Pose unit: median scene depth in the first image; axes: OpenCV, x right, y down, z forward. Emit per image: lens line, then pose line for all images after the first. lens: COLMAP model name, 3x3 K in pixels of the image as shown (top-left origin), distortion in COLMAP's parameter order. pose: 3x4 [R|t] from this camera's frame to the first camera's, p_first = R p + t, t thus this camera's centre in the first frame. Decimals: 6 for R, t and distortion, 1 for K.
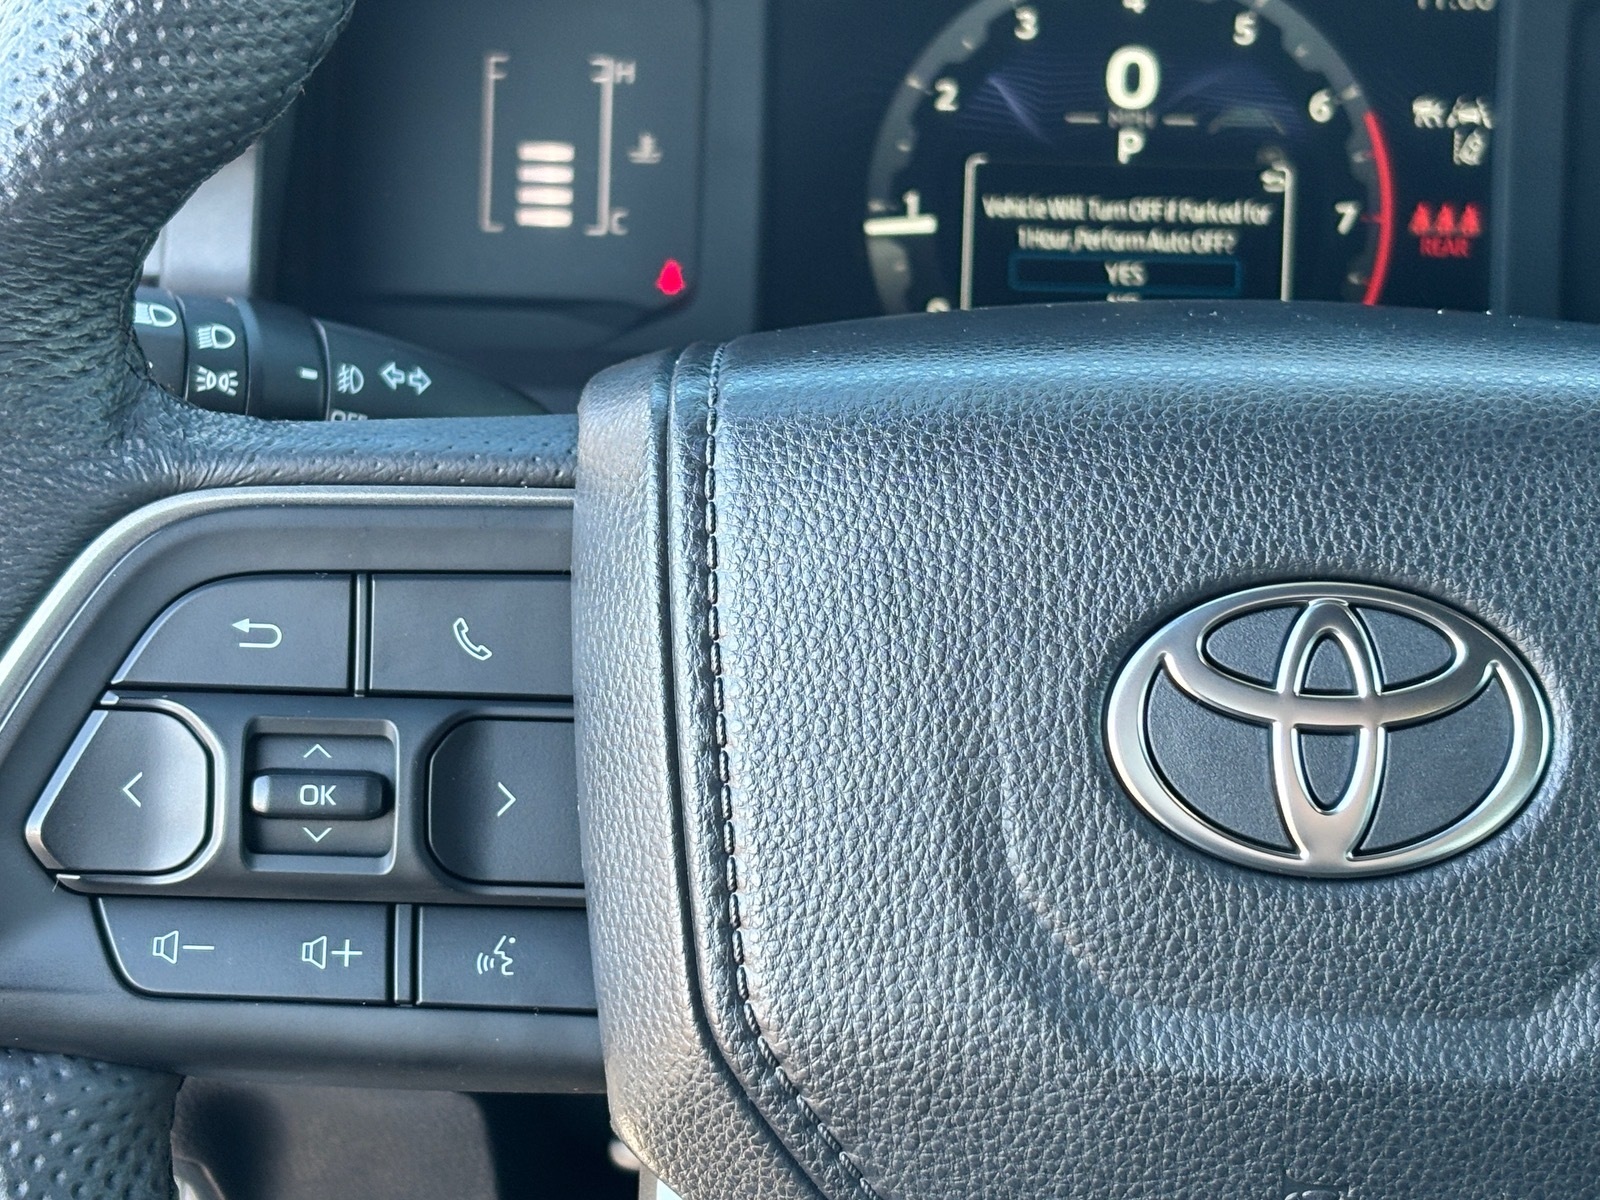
lens RADIAL K [[3248.6, 0, 740.9], [0, 3248.6, 595.1], [0, 0, 1]] dist [0.250833, -1.402431]
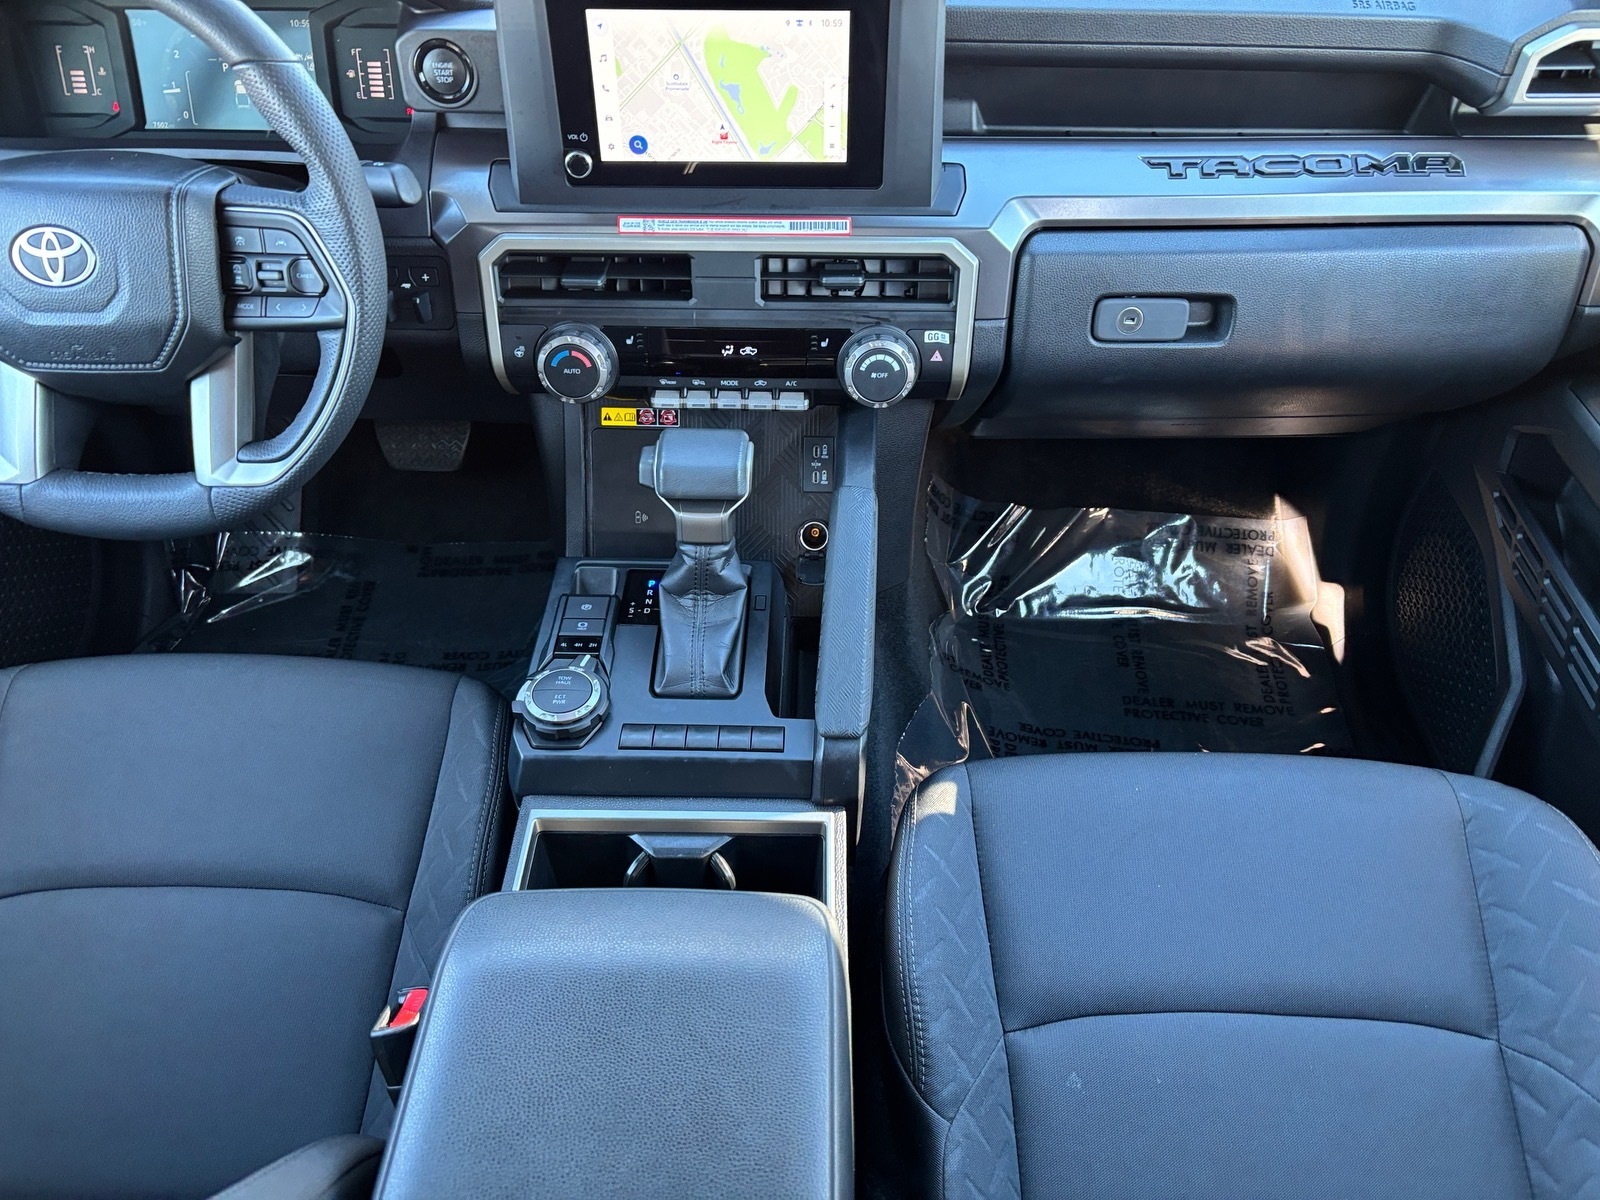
lens RADIAL K [[1233.2, 0, 806.6], [0, 1233.2, 609.7], [0, 0, 1]] dist [0.054998, -0.067150]
pose [[0.999719, -0.023684, 0.000125, 1.277255], [0.021702, 0.918180, 0.395570, -0.189531], [-0.009483, -0.395456, 0.918436, -0.987486]]
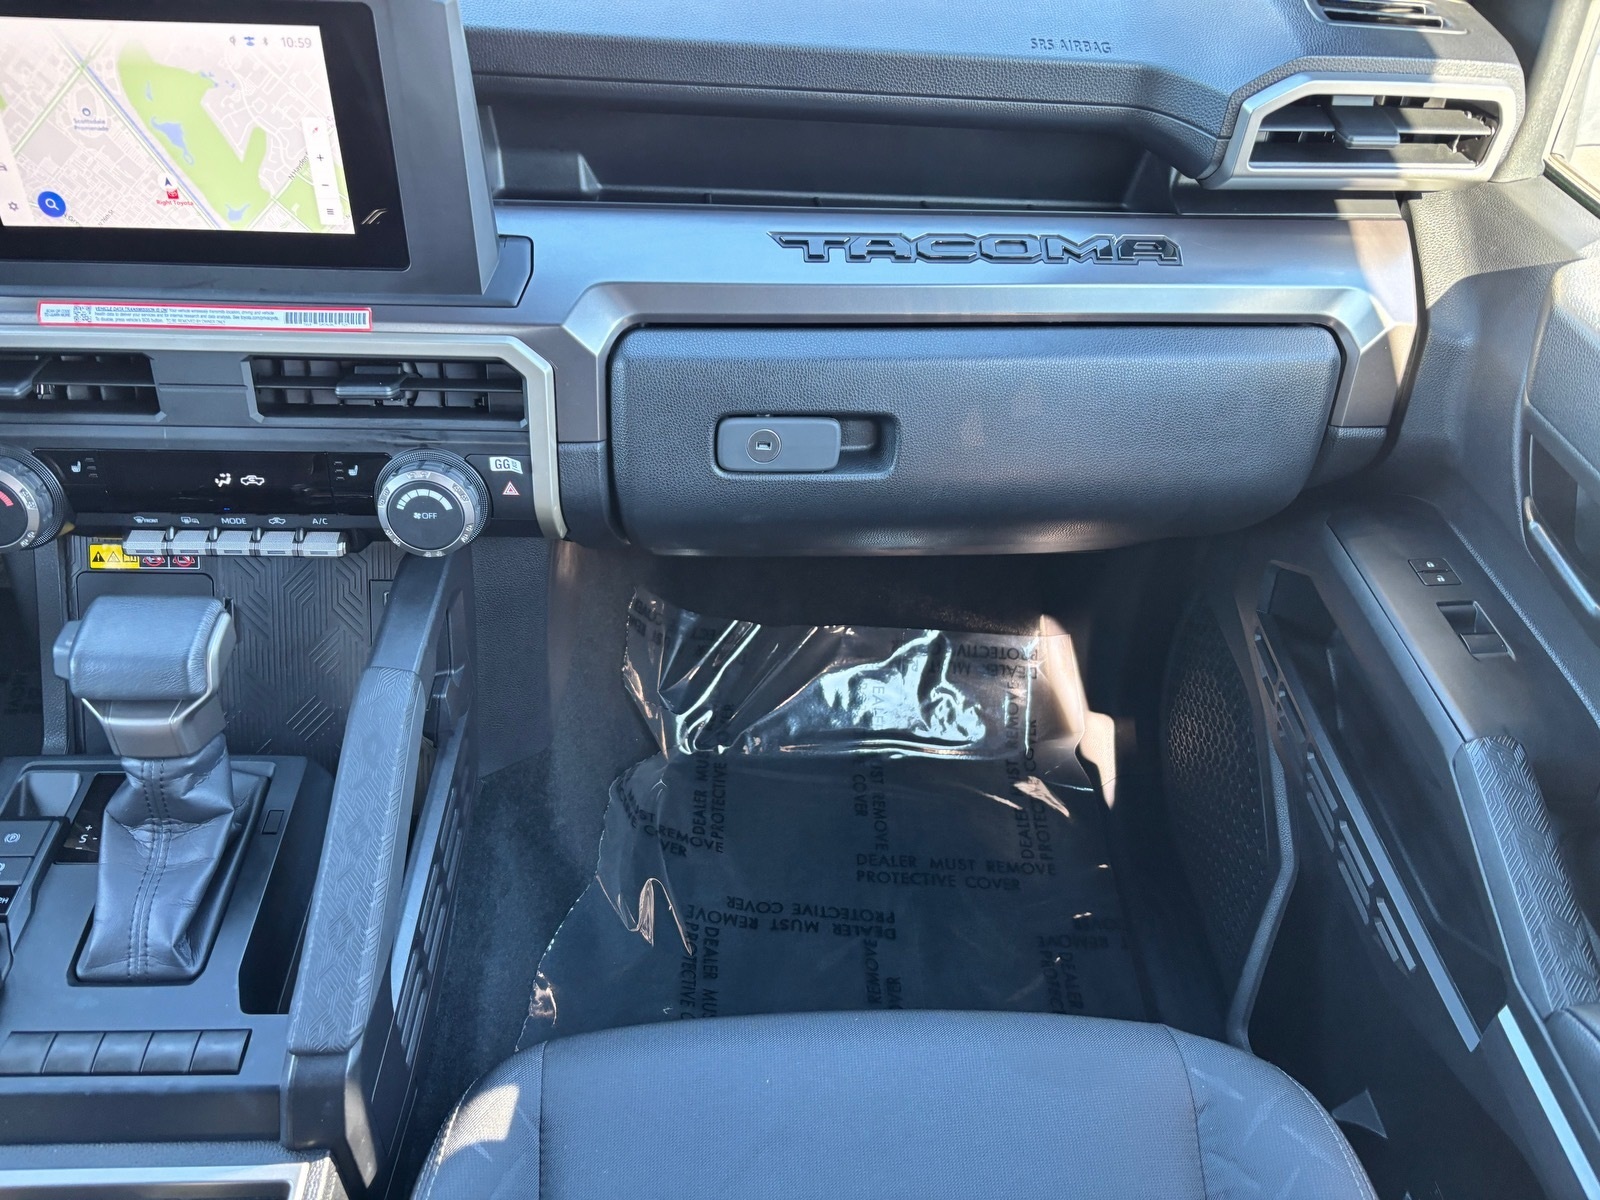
lens RADIAL K [[1231.7, 0, 790.2], [0, 1231.7, 601.8], [0, 0, 1]] dist [0.037414, -0.050083]
pose [[0.996064, -0.031541, 0.082839, 1.763948], [-0.001032, 0.930359, 0.366648, -0.189442], [-0.088634, -0.365291, 0.926664, -0.377149]]
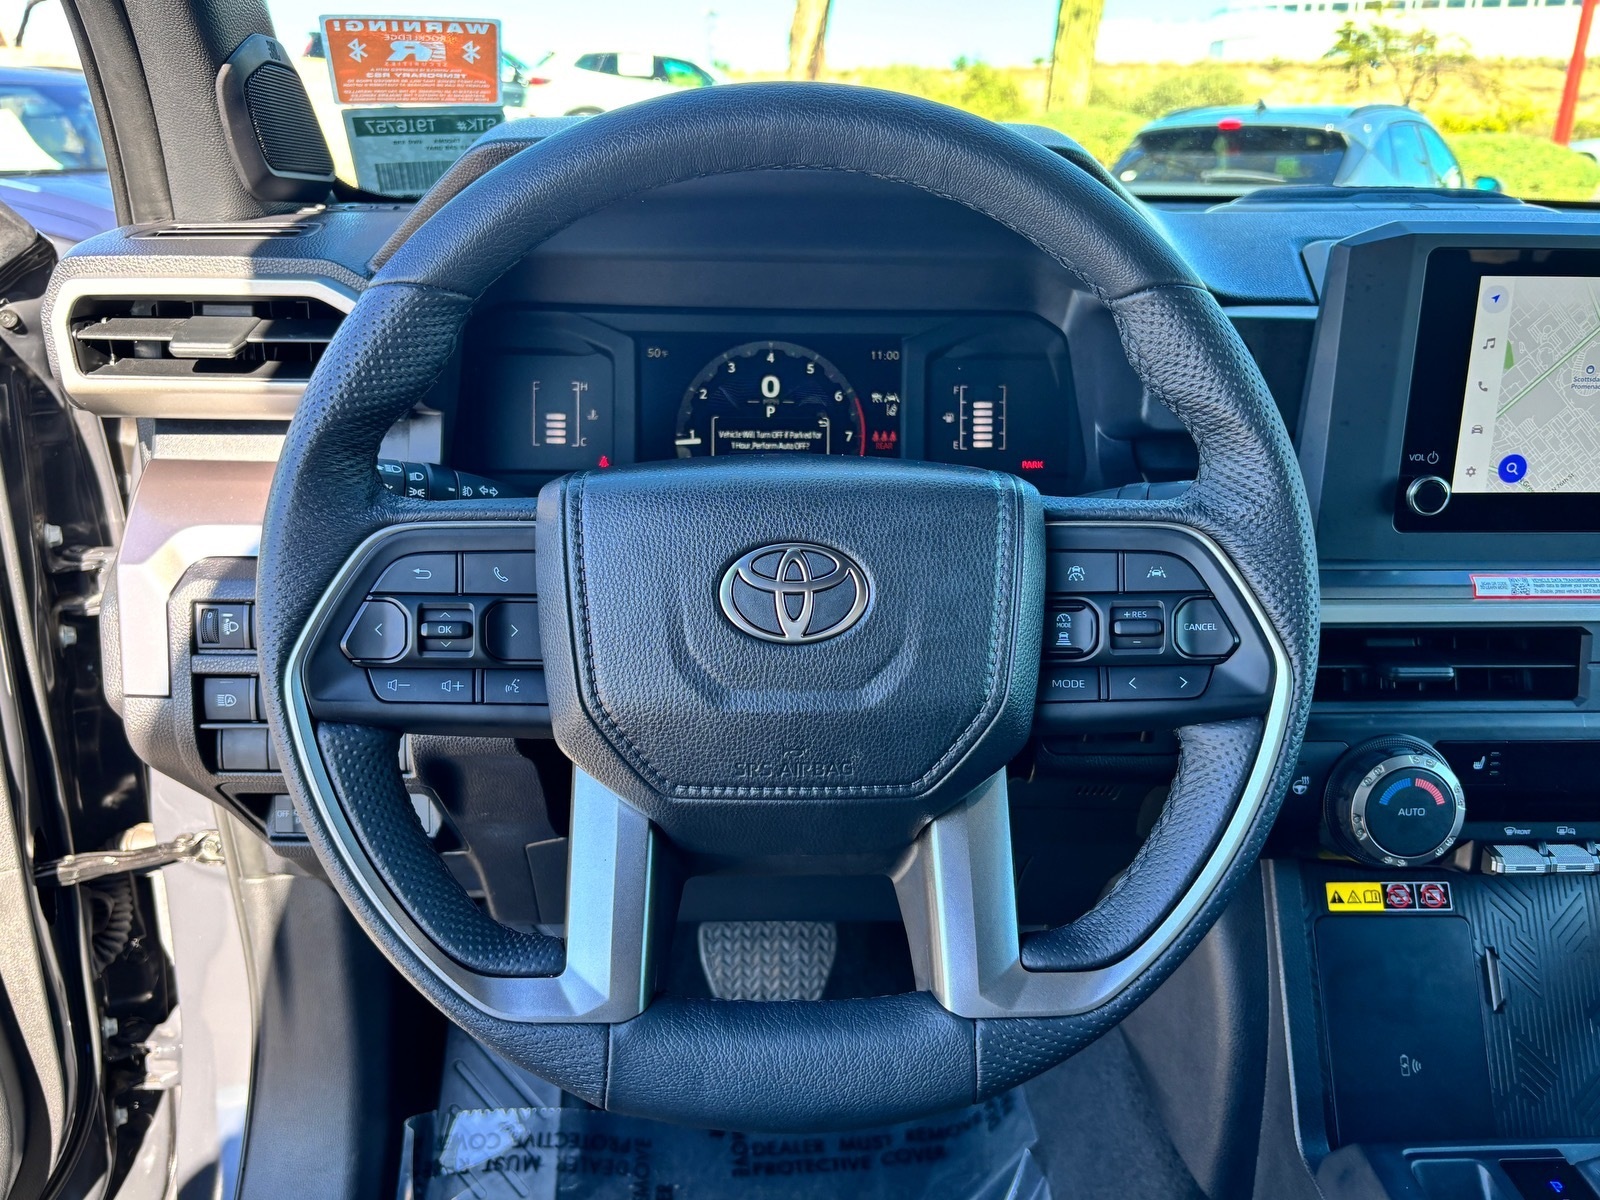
lens RADIAL K [[1301.0, 0, 790.6], [0, 1301.0, 607.2], [0, 0, 1]] dist [0.076933, -0.113742]
pose [[0.997262, -0.028329, 0.068307, 0.091092], [0.028950, 0.999548, -0.008118, 0.059421], [-0.068046, 0.010074, 0.997631, -0.148235]]
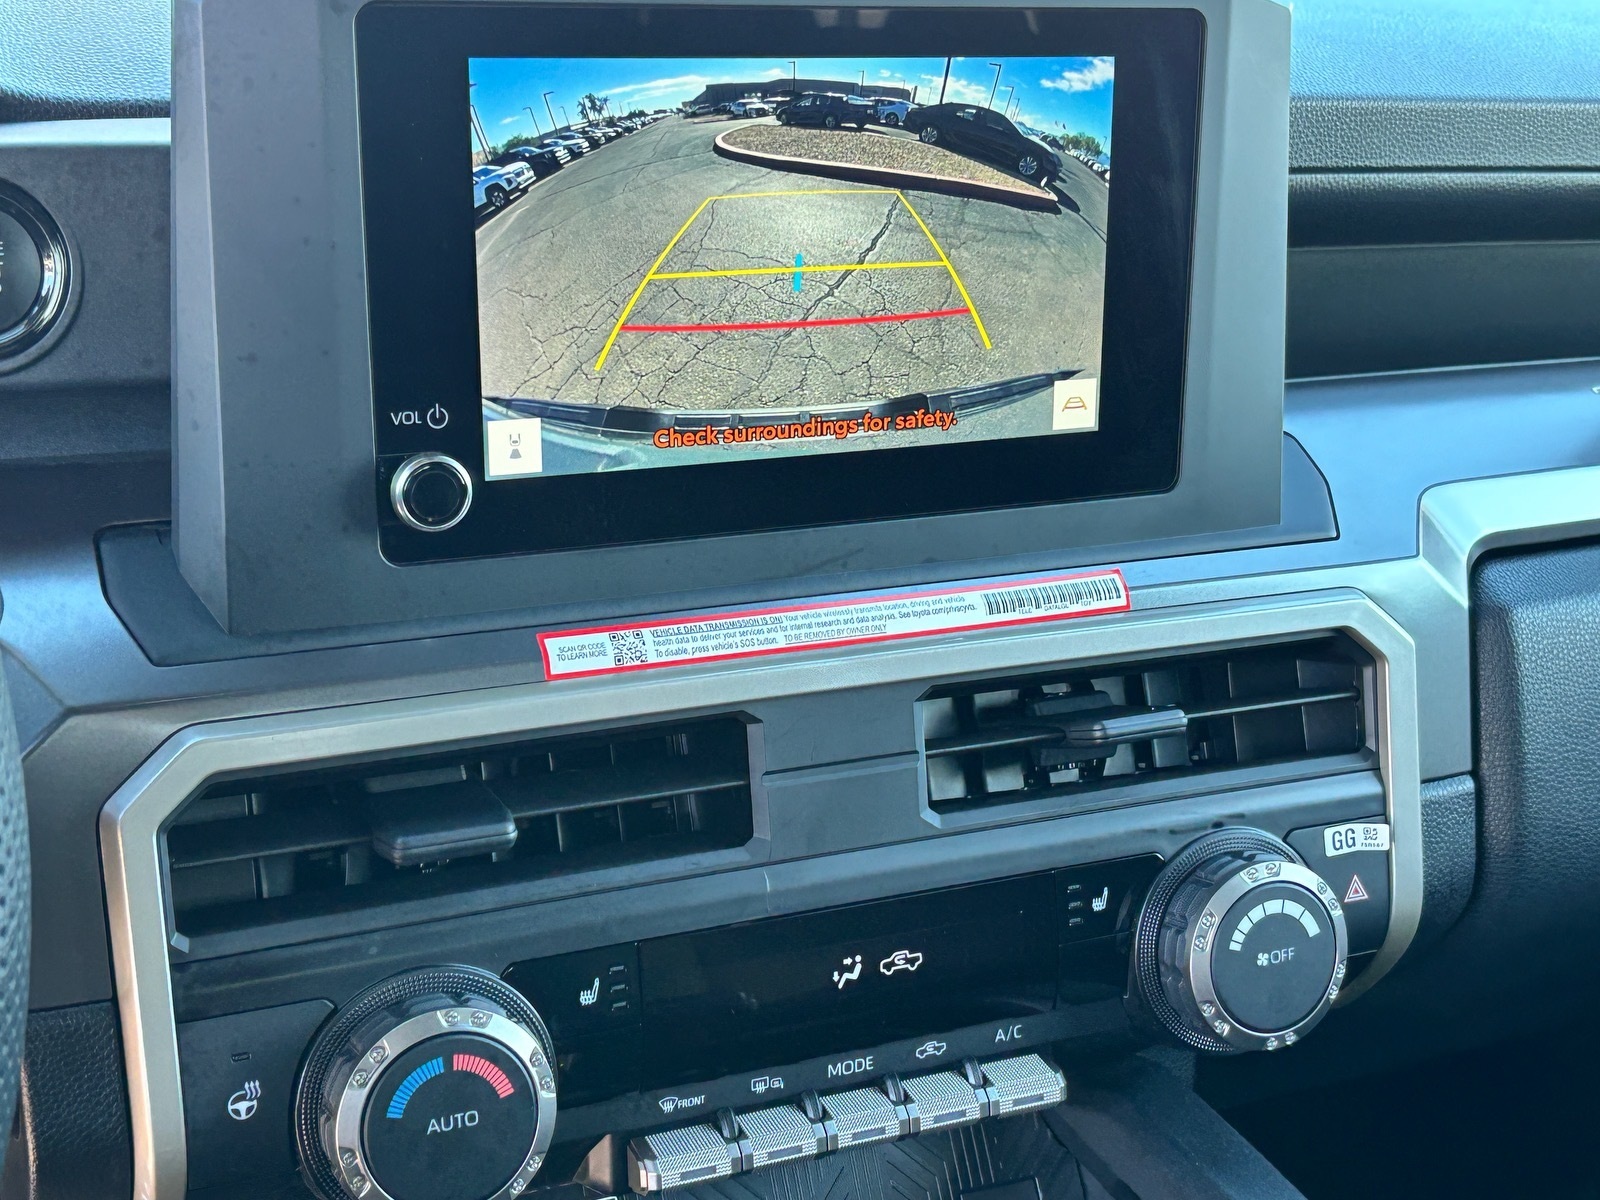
lens RADIAL K [[2217.5, 0, 799.2], [0, 2217.5, 609.9], [0, 0, 1]] dist [0.257928, -1.051256]
pose [[0.889764, -0.127965, 0.438116, 0.526159], [0.129704, 0.991209, 0.026099, 0.003650], [-0.437605, 0.033603, 0.898539, 0.039399]]
